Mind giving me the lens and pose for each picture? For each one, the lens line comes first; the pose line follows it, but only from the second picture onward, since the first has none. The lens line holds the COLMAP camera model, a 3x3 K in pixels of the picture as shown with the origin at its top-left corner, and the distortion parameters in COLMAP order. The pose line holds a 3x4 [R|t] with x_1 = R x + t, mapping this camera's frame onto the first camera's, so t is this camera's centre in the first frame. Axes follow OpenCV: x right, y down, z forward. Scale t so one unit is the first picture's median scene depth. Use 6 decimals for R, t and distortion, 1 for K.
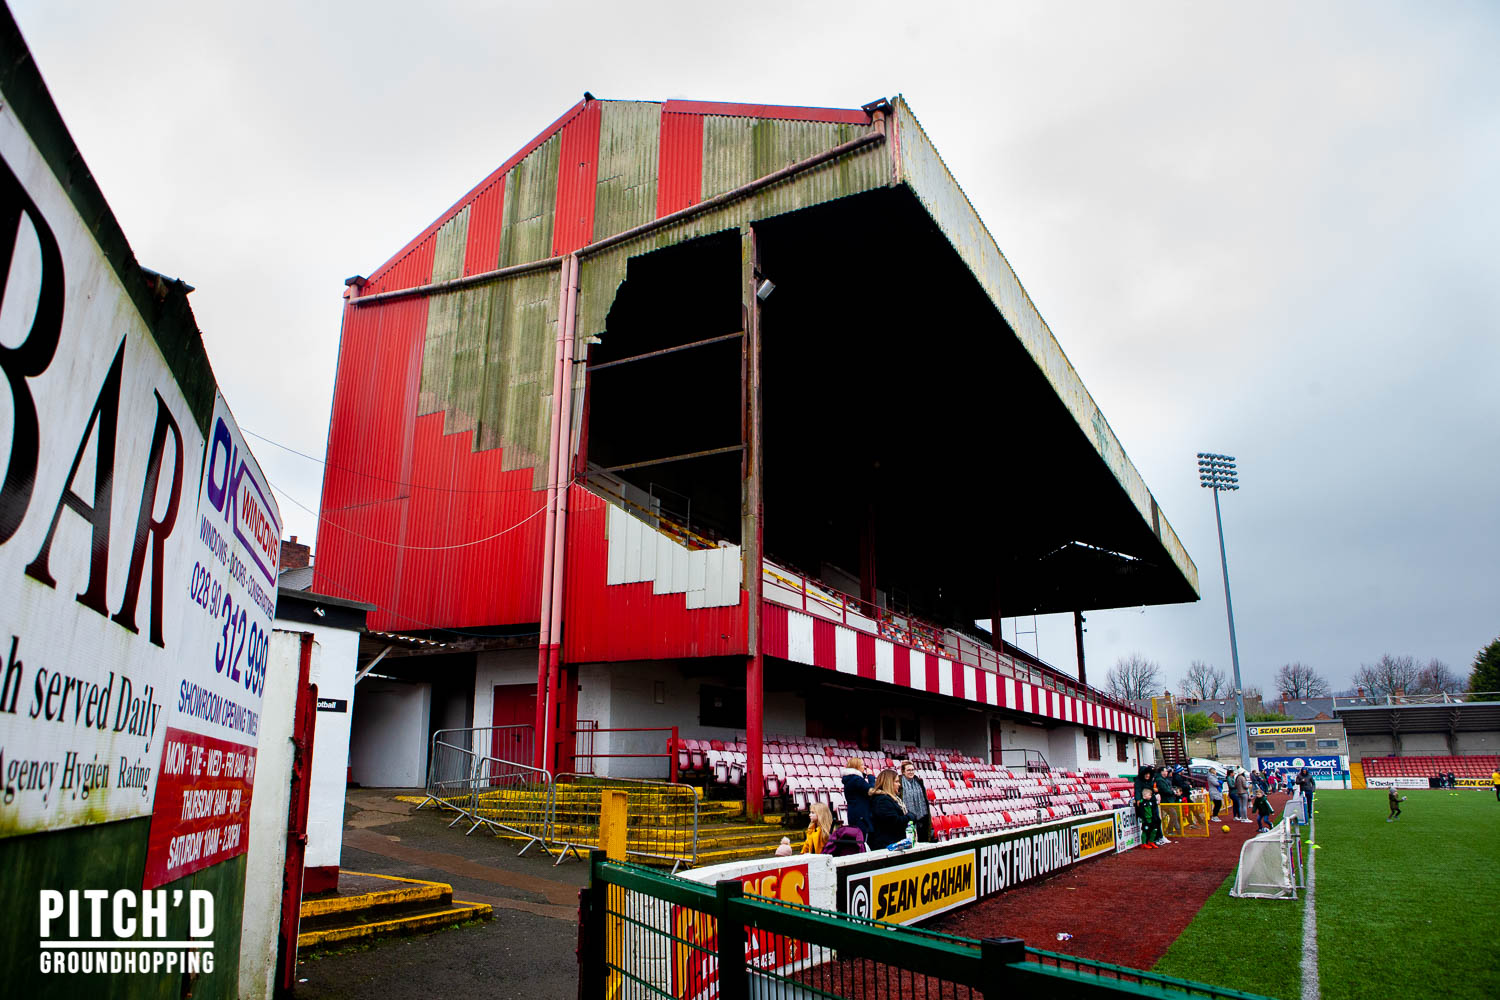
lens RADIAL K [[1027.6, 0, 746.5], [0, 1027.6, 506.7], [0, 0, 1]] dist [-0.105322, 0.074364]
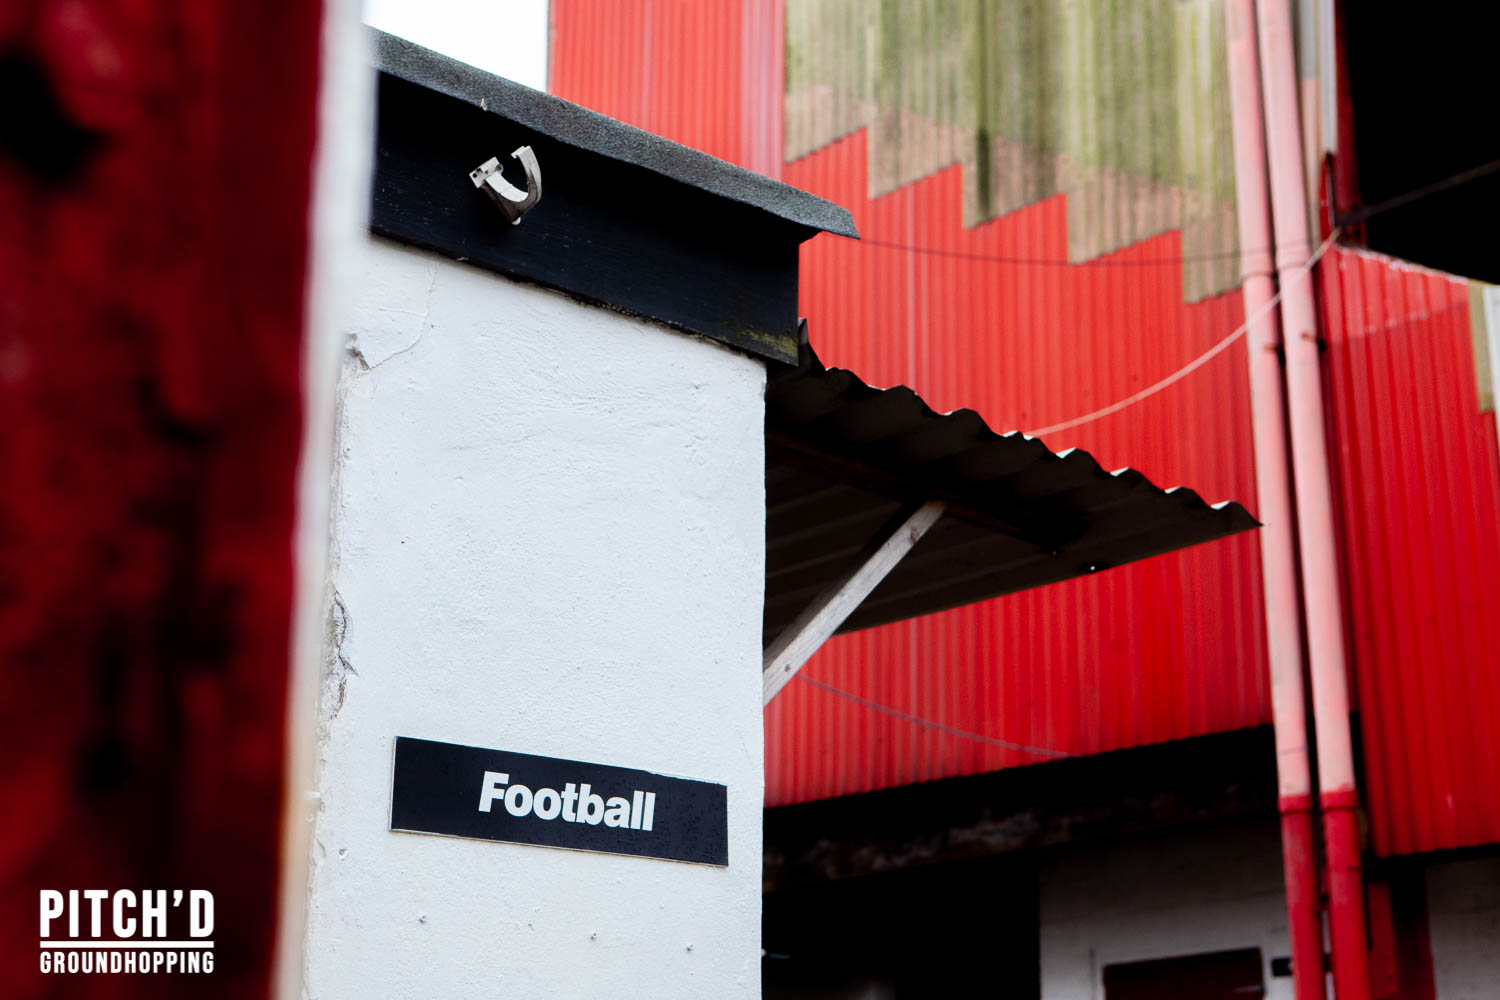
lens RADIAL K [[2327.5, 0, 750.0], [0, 2327.5, 500.0], [0, 0, 1]] dist [0.023038, 0.051580]
pose [[0.949050, -0.097720, -0.299592, -0.131753], [0.080618, 0.994357, -0.068953, 0.080373], [0.304640, 0.041287, 0.951572, 0.310950]]
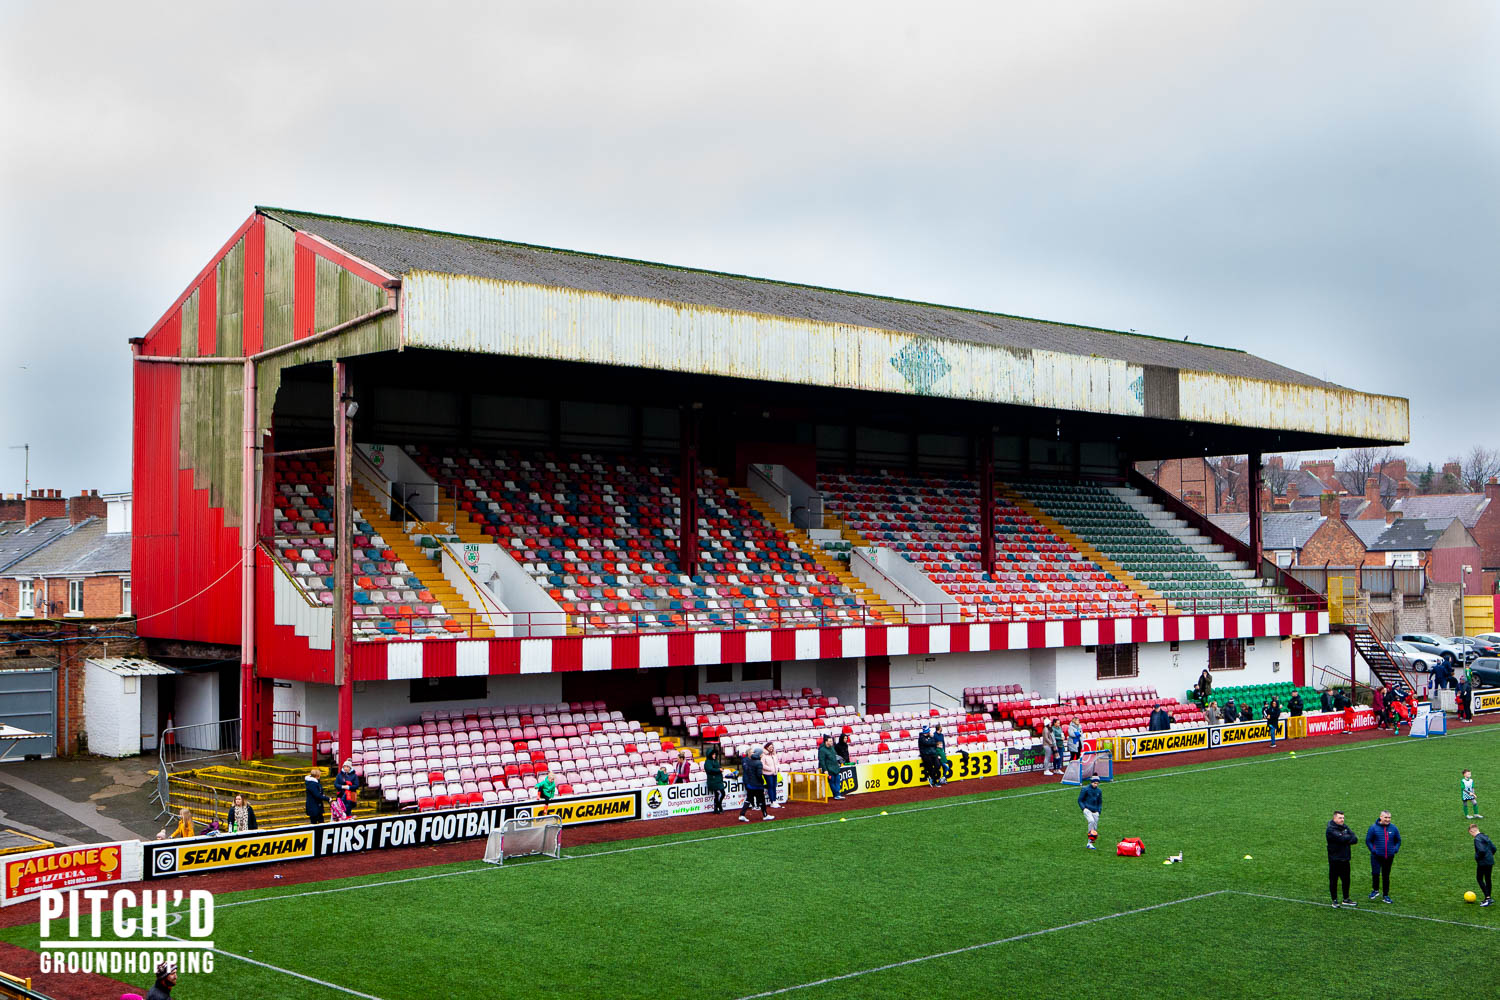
lens RADIAL K [[1819.3, 0, 750.0], [0, 1819.3, 500.0], [0, 0, 1]] dist [-0.007093, 0.002253]
pose [[0.955635, -0.021691, -0.293753, 1.142426], [0.084077, 0.975882, 0.201458, -0.502269], [0.282299, -0.217218, 0.934411, -1.035120]]
